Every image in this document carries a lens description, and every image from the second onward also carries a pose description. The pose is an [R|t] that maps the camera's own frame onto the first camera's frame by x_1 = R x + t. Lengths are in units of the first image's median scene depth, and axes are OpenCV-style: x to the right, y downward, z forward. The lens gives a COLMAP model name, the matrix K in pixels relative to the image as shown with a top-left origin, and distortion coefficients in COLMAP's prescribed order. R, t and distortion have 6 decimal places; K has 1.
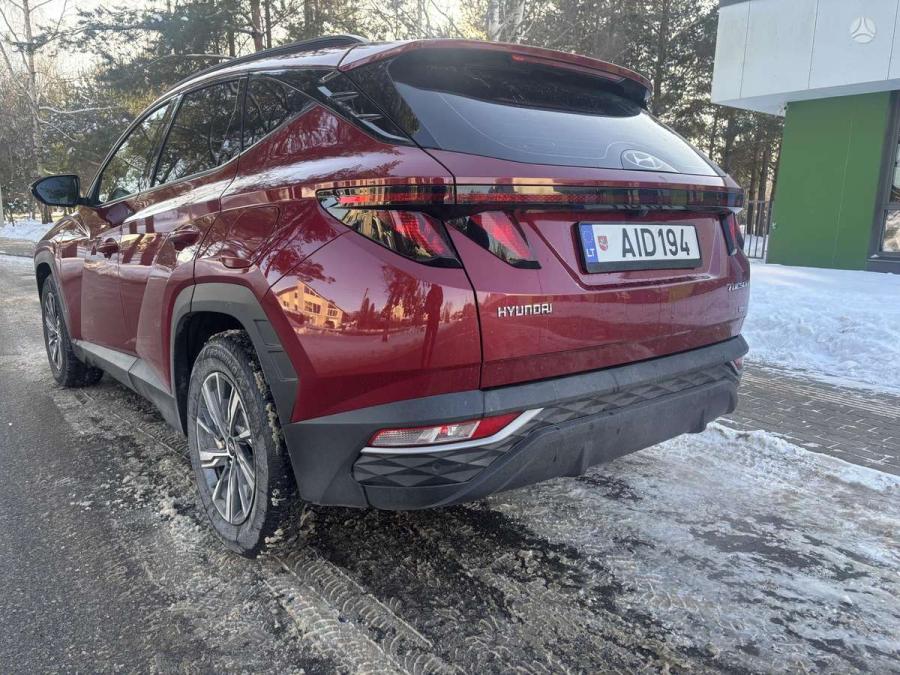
lens RADIAL K [[663.4, 0, 450.0], [0, 663.4, 337.5], [0, 0, 1]] dist [0.027391, 0.002295]
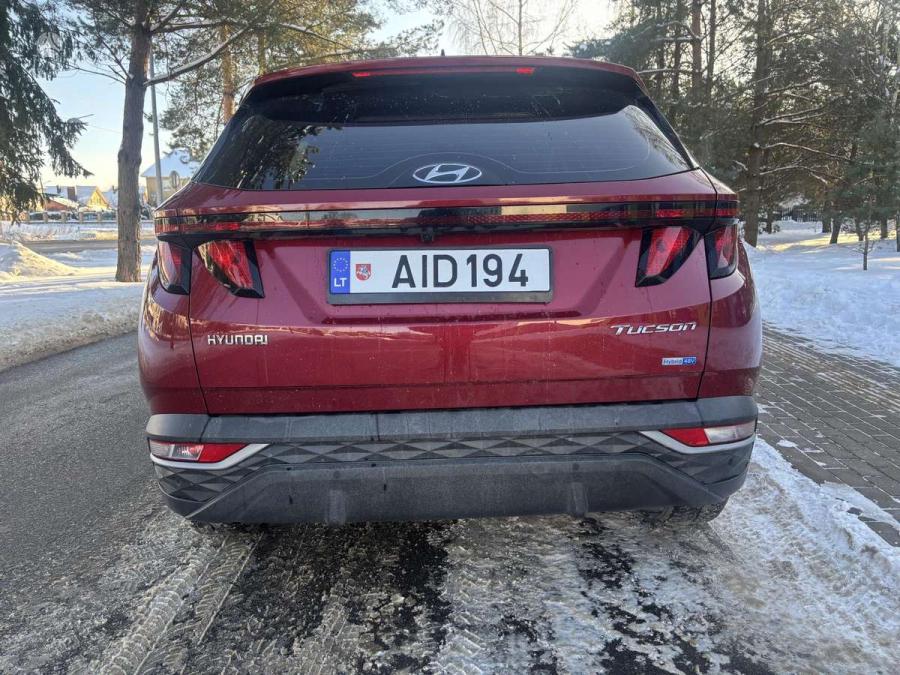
lens RADIAL K [[663.4, 0, 450.0], [0, 663.4, 337.5], [0, 0, 1]] dist [0.027391, 0.002295]
pose [[0.800812, 0.058615, -0.596041, 0.775686], [-0.080653, 0.996689, -0.010347, -0.048684], [0.593461, 0.056358, 0.802887, 0.321784]]
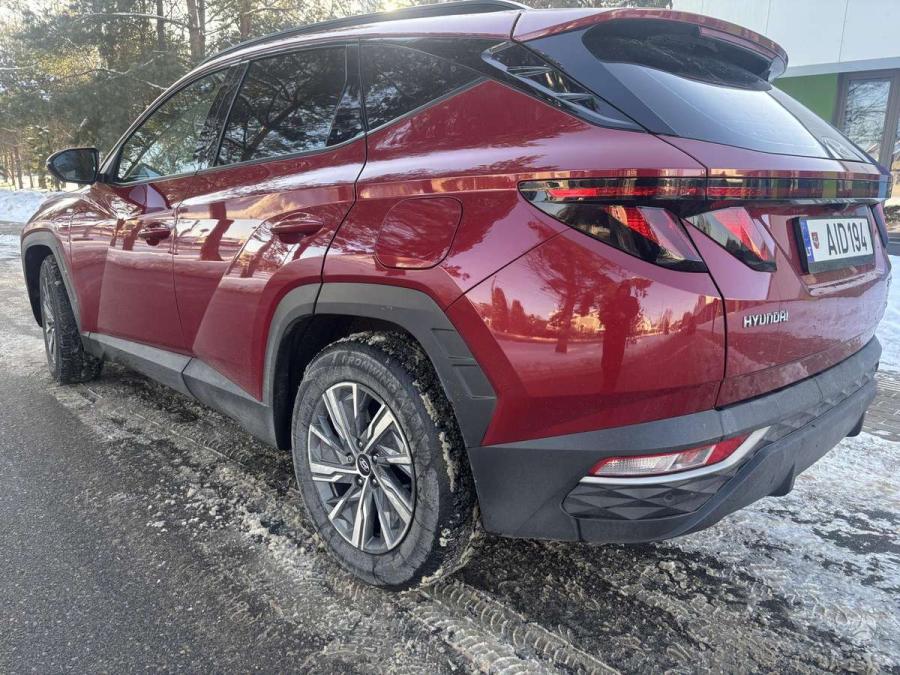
lens RADIAL K [[656.3, 0, 447.3], [0, 656.3, 350.1], [0, 0, 1]] dist [0.024896, -0.003943]
pose [[0.994866, -0.014219, 0.100201, -0.320843], [0.007958, 0.998006, 0.062612, -0.048005], [-0.100892, -0.061493, 0.992995, 0.129894]]
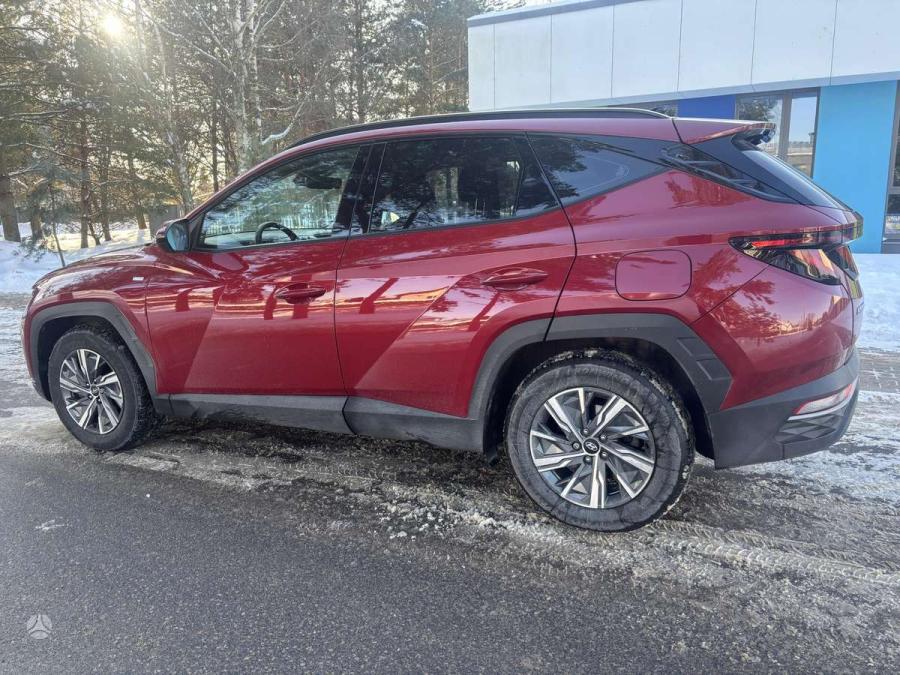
lens RADIAL K [[663.4, 0, 450.0], [0, 663.4, 337.5], [0, 0, 1]] dist [0.027391, 0.002295]
pose [[0.902870, -0.127499, 0.410573, -1.113968], [0.124088, 0.991651, 0.035071, -0.117665], [-0.411616, 0.019283, 0.911153, -0.006280]]
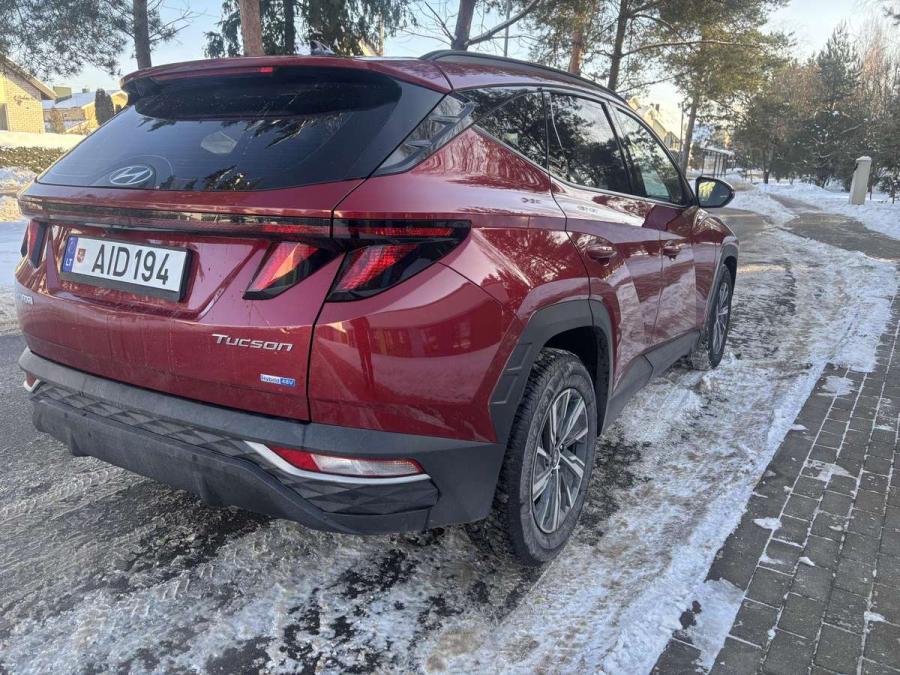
lens RADIAL K [[663.4, 0, 450.0], [0, 663.4, 337.5], [0, 0, 1]] dist [0.027391, 0.002295]
pose [[0.349196, 0.218306, -0.911265, 1.305349], [-0.188562, 0.968961, 0.159871, -0.268726], [0.917882, 0.116004, 0.379521, 1.037282]]
